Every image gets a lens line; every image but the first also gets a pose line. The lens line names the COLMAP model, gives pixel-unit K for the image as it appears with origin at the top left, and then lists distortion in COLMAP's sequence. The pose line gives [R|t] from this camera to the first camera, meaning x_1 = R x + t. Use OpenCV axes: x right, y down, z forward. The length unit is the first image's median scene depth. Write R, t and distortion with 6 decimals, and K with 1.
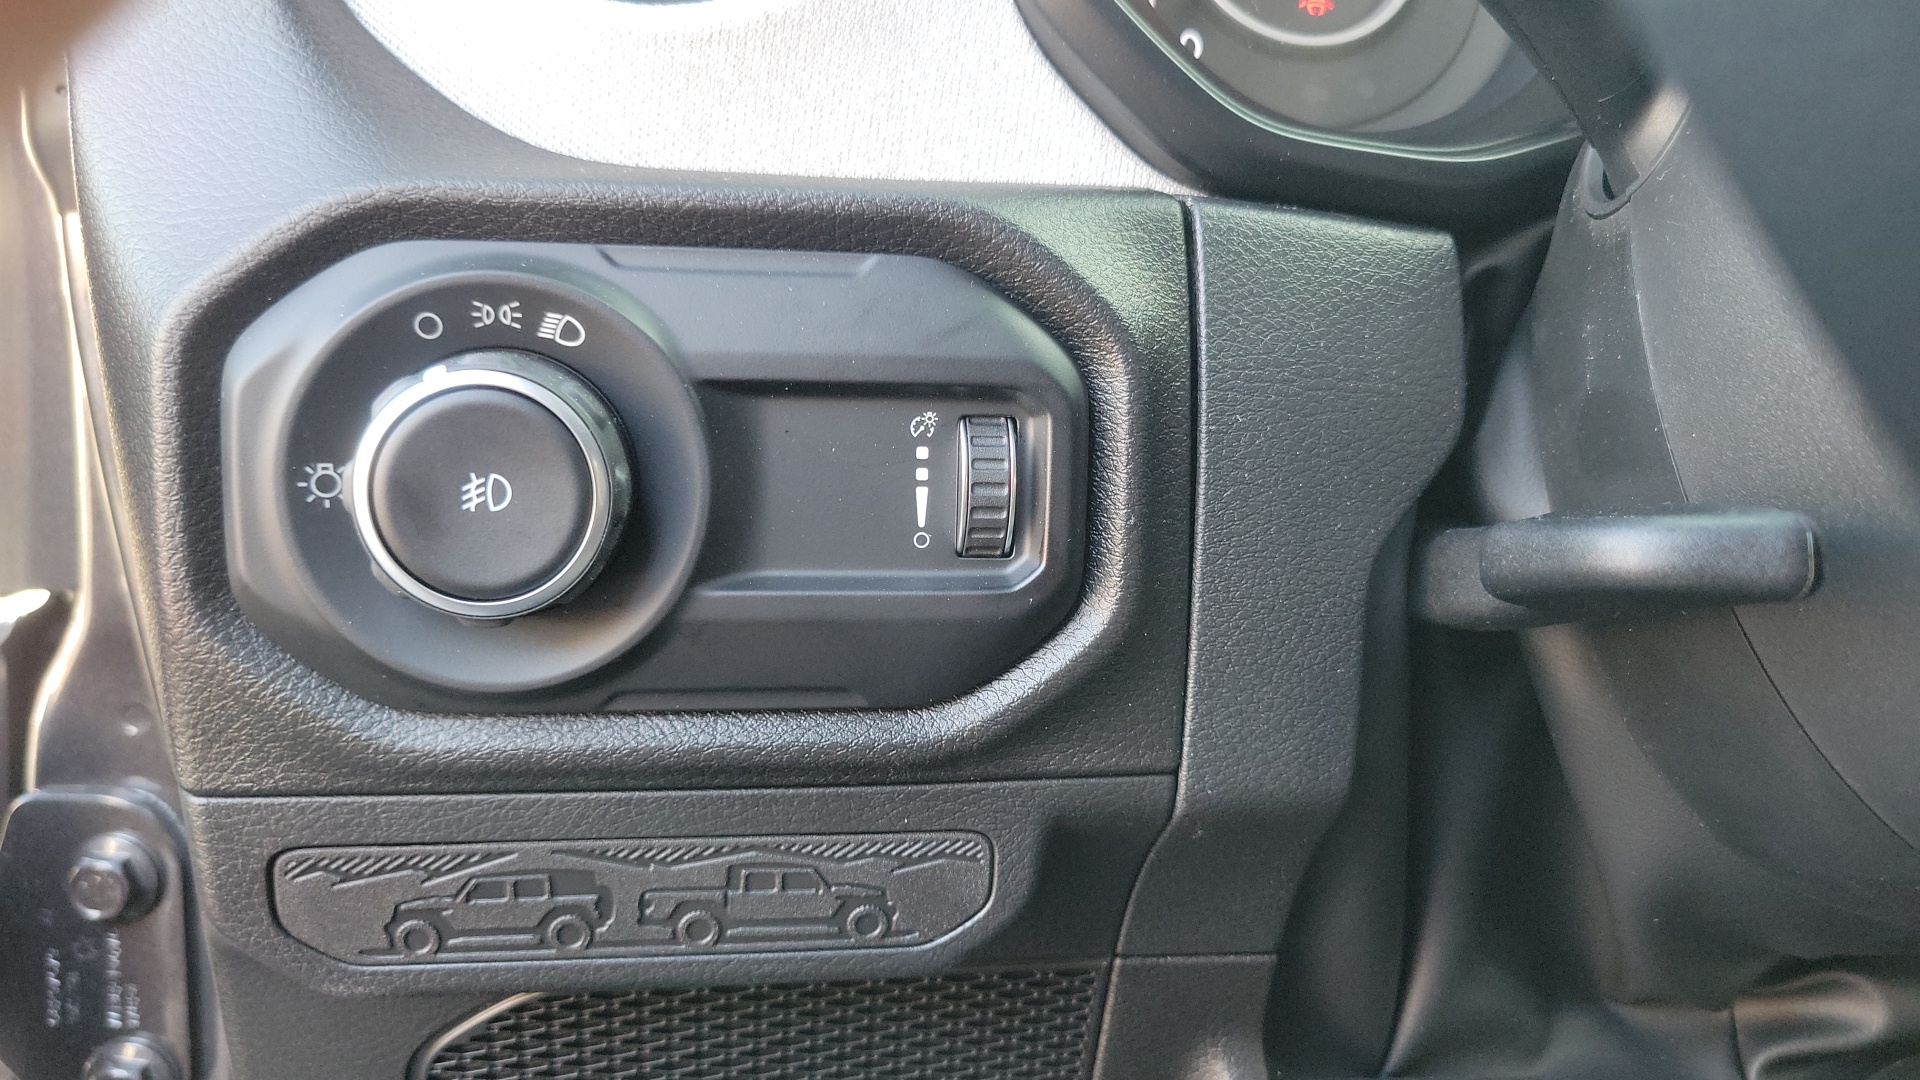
lens RADIAL K [[1487.2, 0, 950.7], [0, 1487.2, 513.0], [0, 0, 1]] dist [-0.001753, -0.007382]
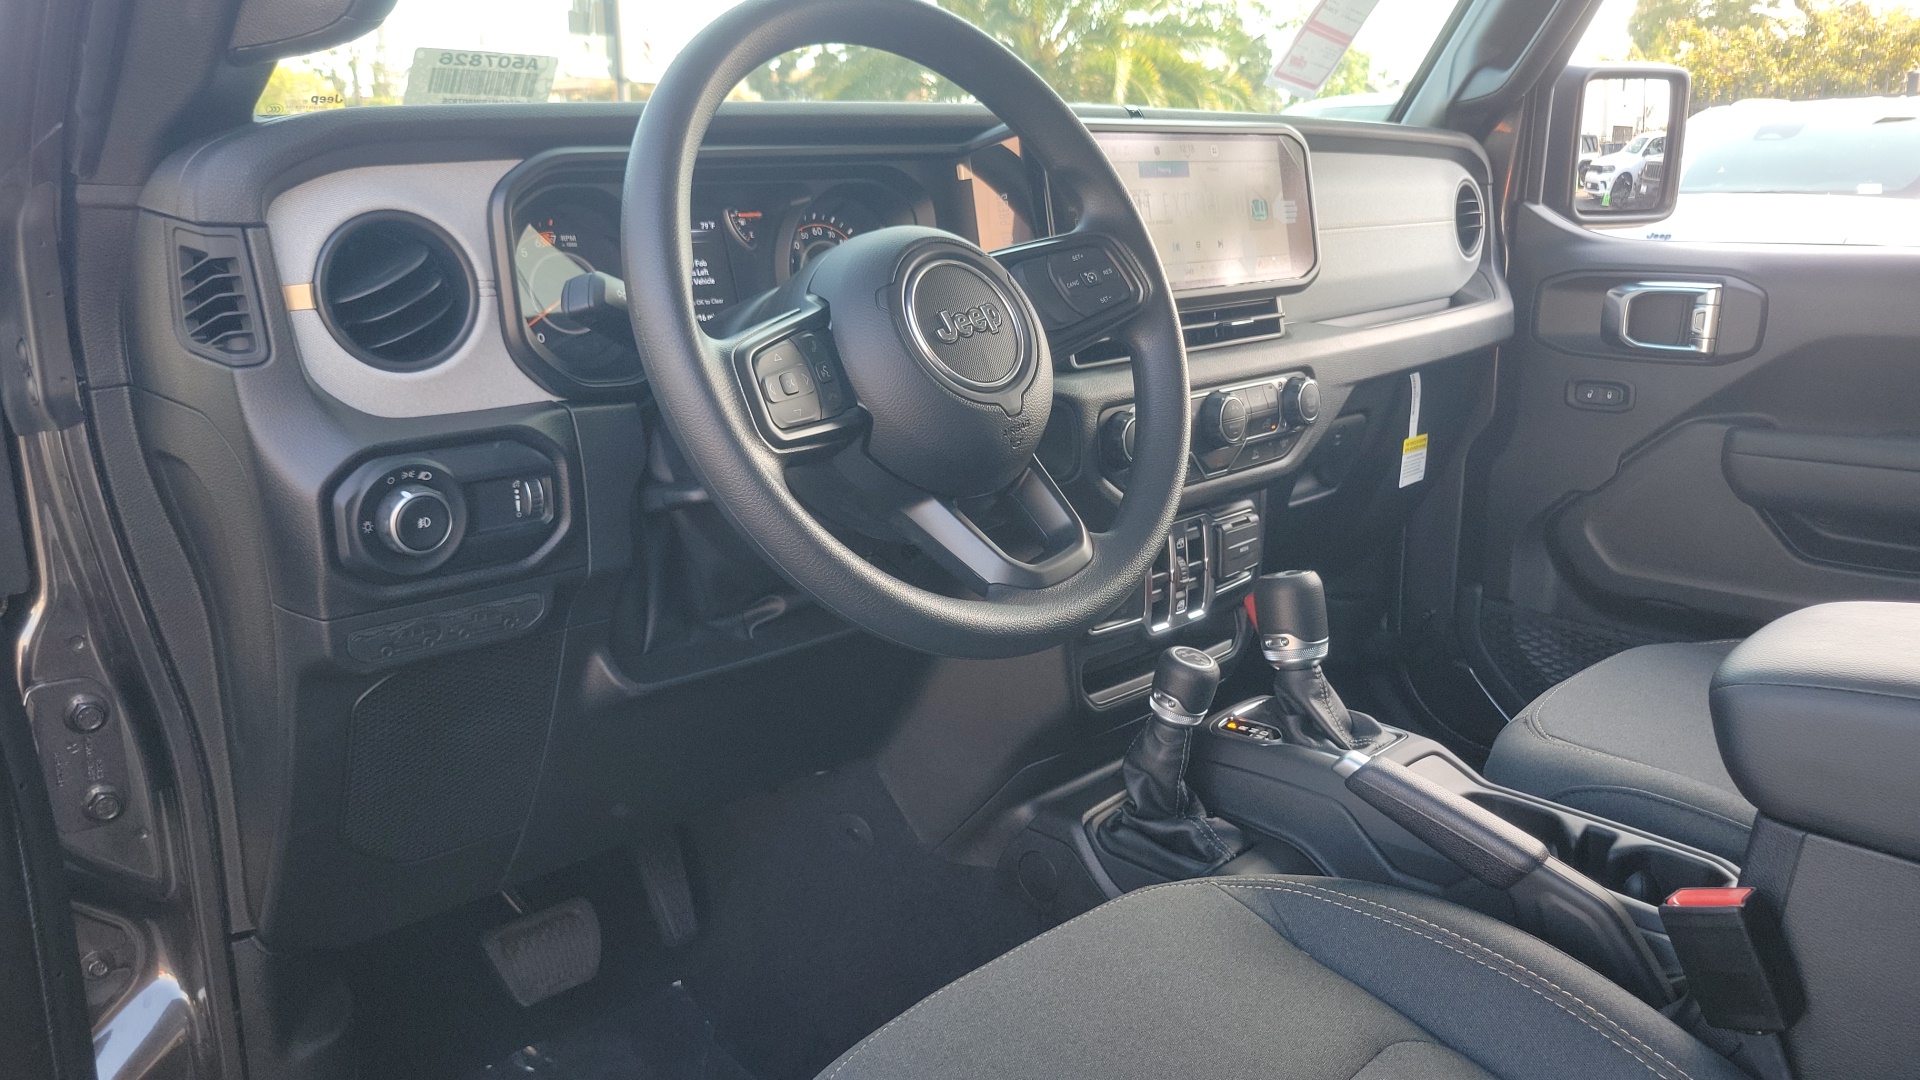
lens RADIAL K [[1455.6, 0, 976.9], [0, 1455.6, 501.5], [0, 0, 1]] dist [0.021183, 0.000129]
pose [[0.804115, -0.160371, 0.572434, -1.184660], [0.103696, 0.986001, 0.130571, -0.372025], [-0.585360, -0.045635, 0.809488, -2.623403]]
